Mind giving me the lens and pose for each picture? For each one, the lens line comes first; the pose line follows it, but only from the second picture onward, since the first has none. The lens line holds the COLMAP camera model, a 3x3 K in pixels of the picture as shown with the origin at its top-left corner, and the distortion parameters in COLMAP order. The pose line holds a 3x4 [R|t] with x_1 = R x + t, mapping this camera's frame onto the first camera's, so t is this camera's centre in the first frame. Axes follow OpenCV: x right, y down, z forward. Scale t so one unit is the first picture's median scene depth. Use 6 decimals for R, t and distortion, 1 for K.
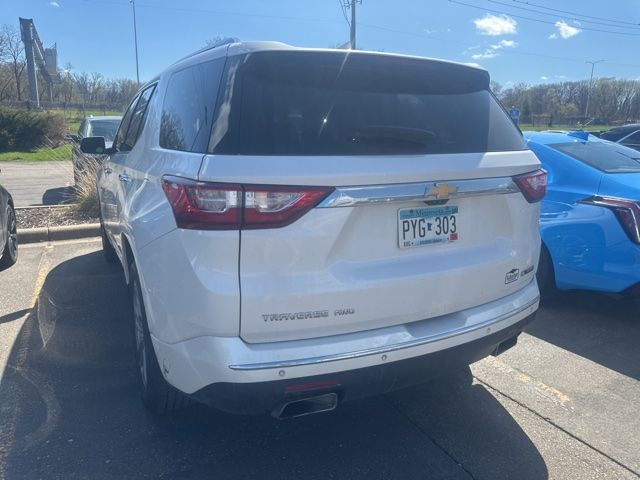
lens RADIAL K [[466.7, 0, 318.9], [0, 466.7, 236.8], [0, 0, 1]] dist [0.053928, -0.052380]
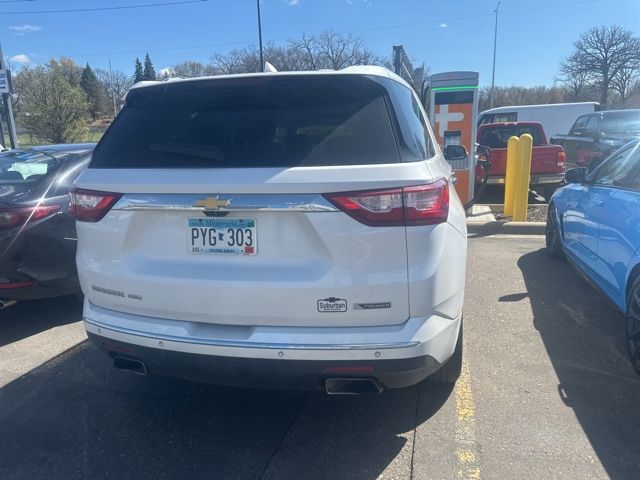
lens RADIAL K [[467.2, 0, 321.8], [0, 467.2, 230.4], [0, 0, 1]] dist [0.058155, -0.061518]
pose [[0.737197, 0.099808, -0.668266, 1.085911], [-0.114618, 0.993168, 0.021892, -0.083258], [0.665885, 0.060456, 0.743601, 0.357339]]
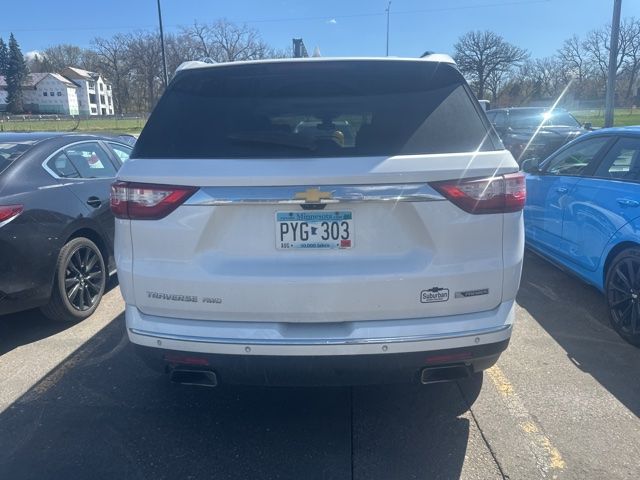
lens RADIAL K [[466.7, 0, 318.9], [0, 466.7, 236.8], [0, 0, 1]] dist [0.053928, -0.052380]
pose [[0.866386, 0.084773, -0.492128, 0.721238], [-0.082473, 0.996243, 0.026420, -0.035428], [0.492518, 0.017697, 0.870122, 0.136665]]
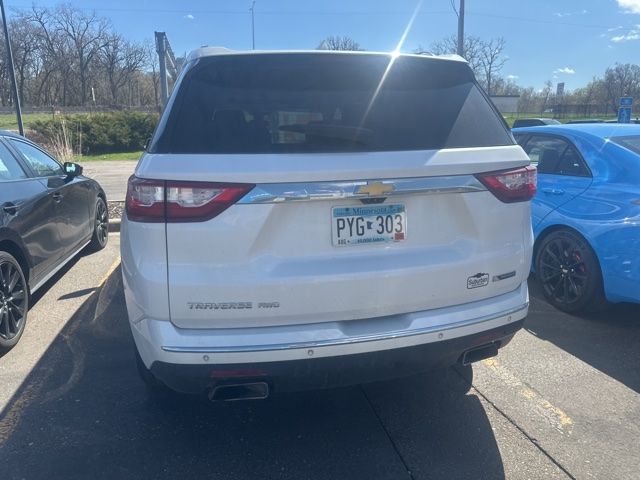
lens RADIAL K [[466.7, 0, 318.9], [0, 466.7, 236.8], [0, 0, 1]] dist [0.053928, -0.052380]
pose [[0.971529, 0.034266, -0.234428, 0.356963], [-0.032668, 0.999409, 0.010698, -0.004341], [0.234656, -0.002736, 0.972075, 0.017760]]
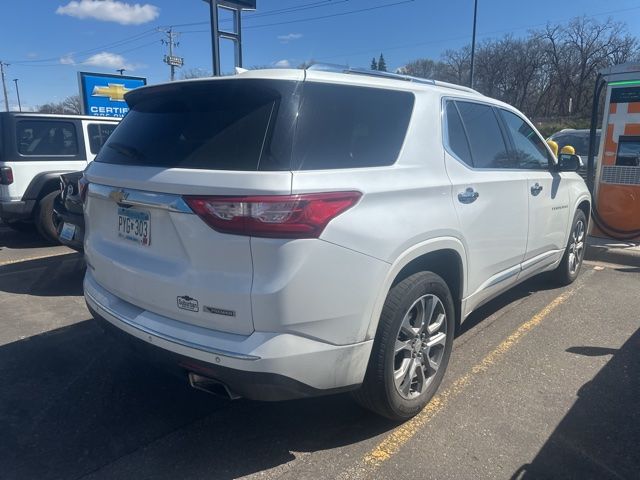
lens RADIAL K [[470.7, 0, 321.2], [0, 470.7, 235.3], [0, 0, 1]] dist [0.004278, -0.002555]
pose [[0.343414, 0.180515, -0.921673, 1.481049], [-0.206632, 0.971831, 0.113348, -0.229052], [0.916171, 0.151522, 0.371041, 0.978758]]
